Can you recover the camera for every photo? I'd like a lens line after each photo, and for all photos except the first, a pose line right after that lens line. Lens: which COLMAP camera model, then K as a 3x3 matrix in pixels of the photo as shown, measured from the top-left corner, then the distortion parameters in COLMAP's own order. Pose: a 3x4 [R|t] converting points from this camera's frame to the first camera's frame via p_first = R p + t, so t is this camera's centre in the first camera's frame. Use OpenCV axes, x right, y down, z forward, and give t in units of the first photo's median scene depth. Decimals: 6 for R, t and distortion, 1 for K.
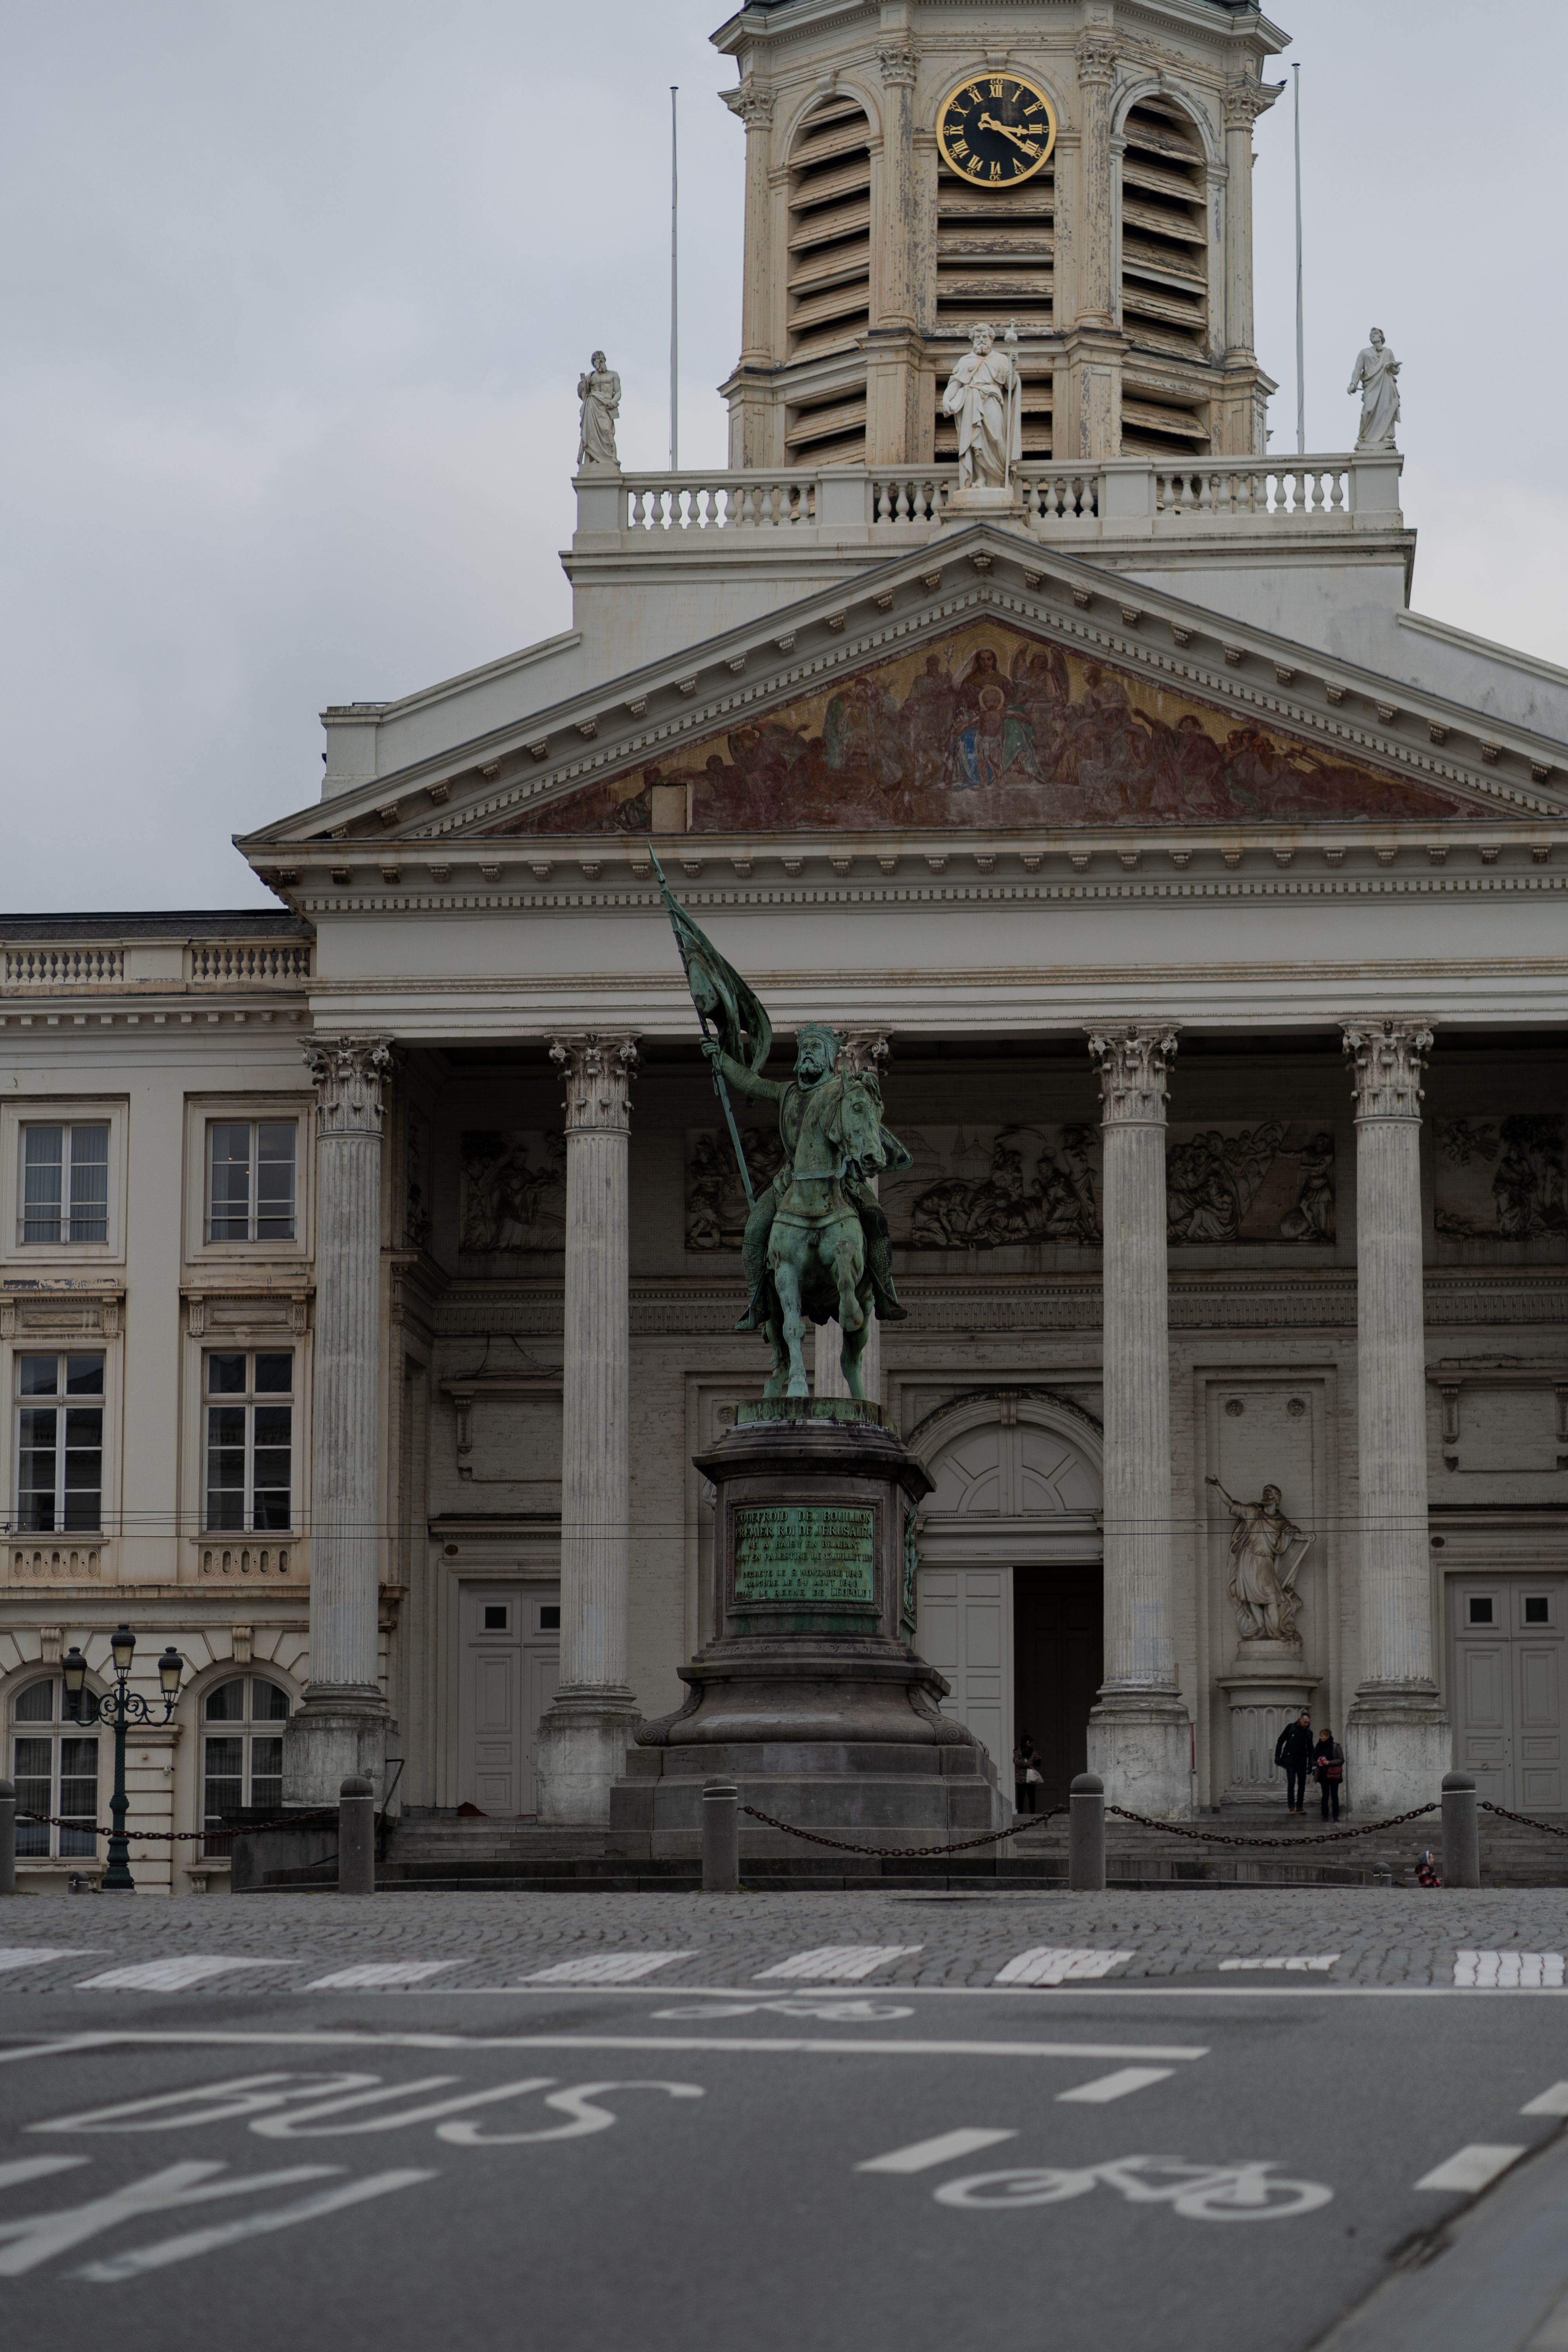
lens RADIAL K [[4259.5, 0, 780.1], [0, 4259.5, 1305.2], [0, 0, 1]] dist [-0.011208, -0.101161]
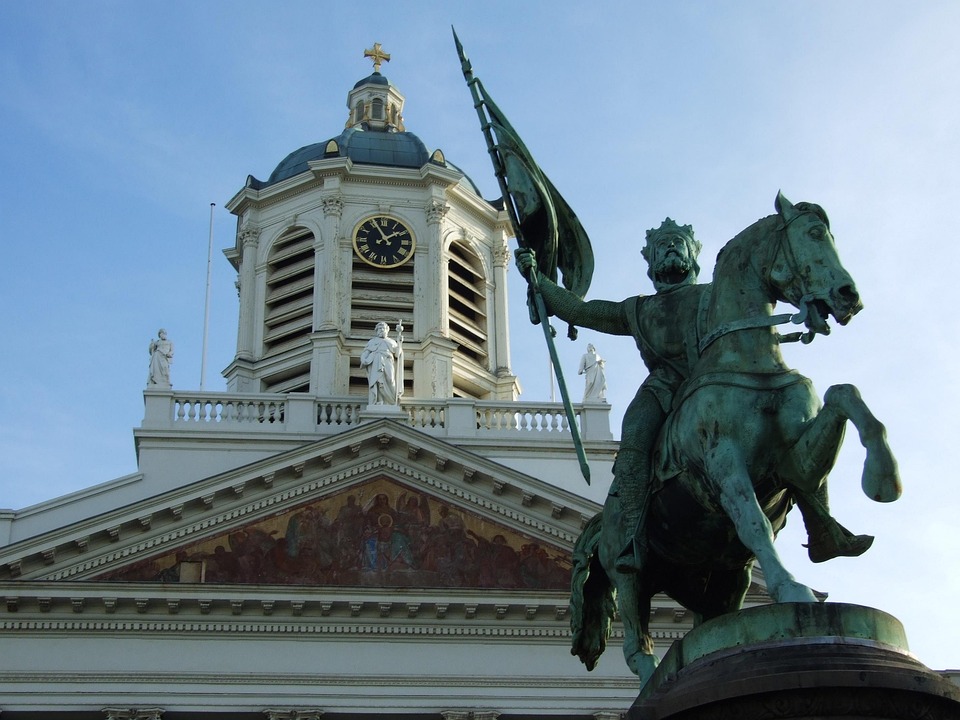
lens RADIAL K [[1535.0, 0, 441.1], [0, 1535.0, 407.0], [0, 0, 1]] dist [0.041453, 0.081787]
pose [[0.980060, 0.072880, 0.184851, -0.045994], [-0.001267, 0.932579, -0.360963, 0.038136], [-0.198695, 0.353531, 0.914077, 0.412310]]
